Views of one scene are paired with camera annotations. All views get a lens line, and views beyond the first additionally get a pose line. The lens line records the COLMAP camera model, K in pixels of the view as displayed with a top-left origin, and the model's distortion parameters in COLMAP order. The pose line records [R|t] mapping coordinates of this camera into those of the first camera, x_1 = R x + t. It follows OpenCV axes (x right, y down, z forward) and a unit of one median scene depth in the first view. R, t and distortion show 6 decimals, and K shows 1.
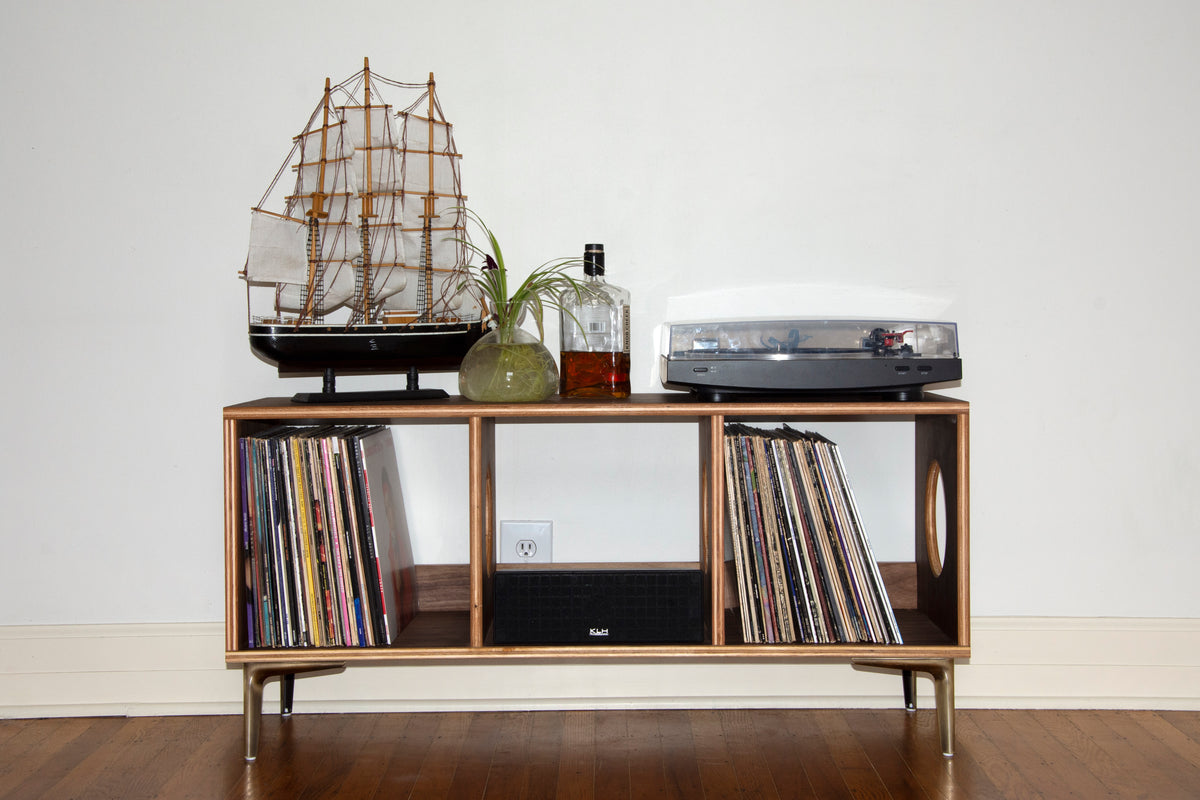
lens RADIAL K [[1935.4, 0, 600.0], [0, 1935.4, 400.0], [0, 0, 1]] dist [0.279868, 0.097487]
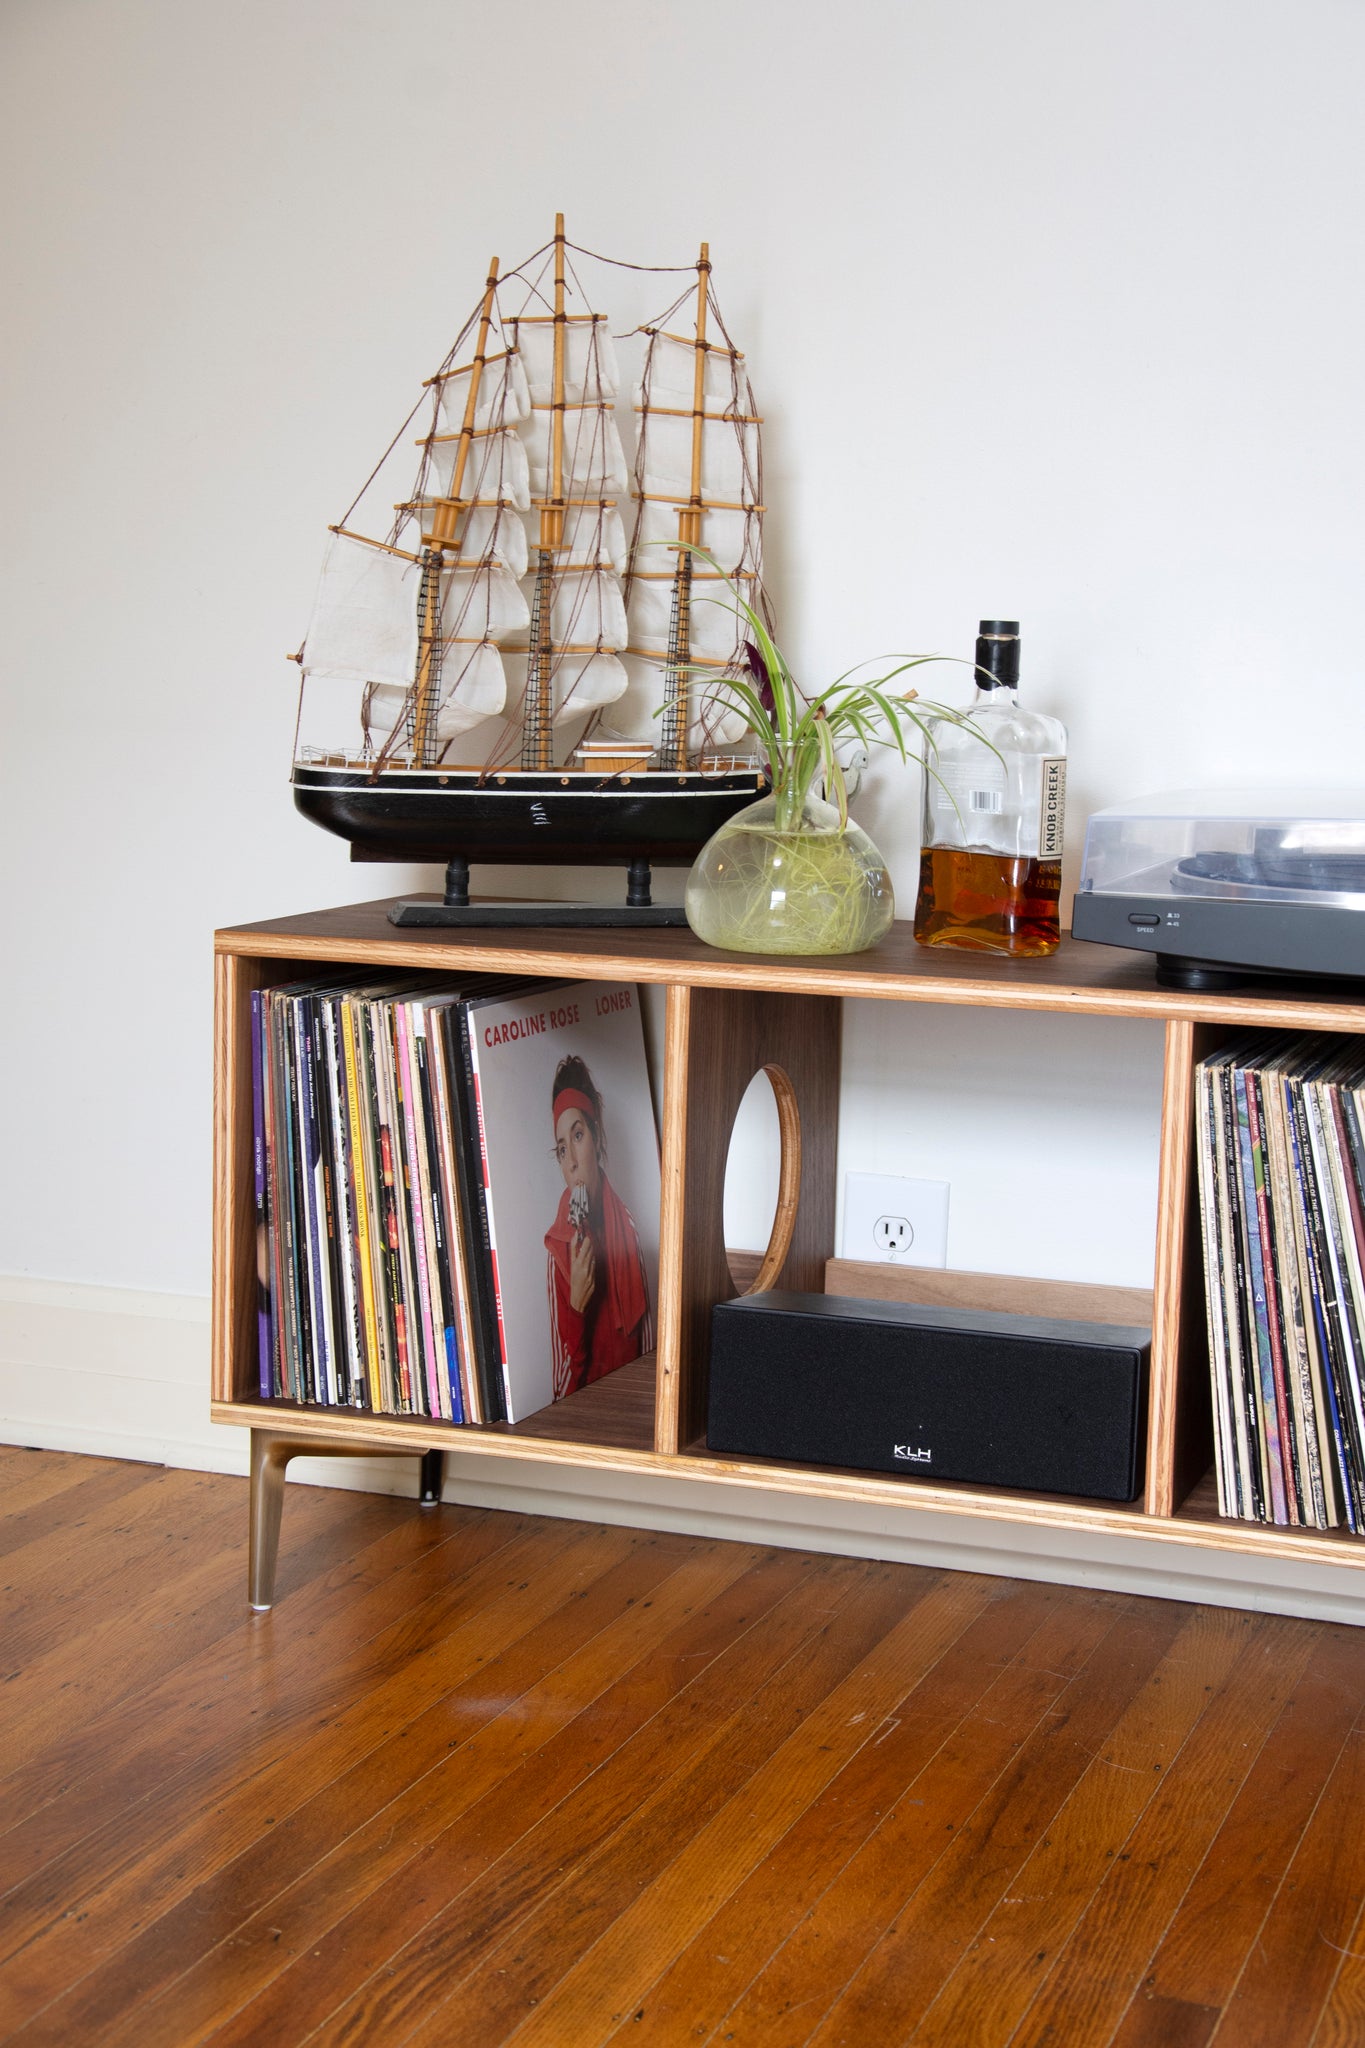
lens RADIAL K [[3303.0, 0, 682.5], [0, 3303.0, 1024.0], [0, 0, 1]] dist [0.279868, 0.097487]
pose [[0.942787, 0.076326, -0.324542, 0.200907], [-0.047697, 0.994307, 0.095284, -0.059193], [0.329966, -0.074353, 0.941060, 0.225599]]
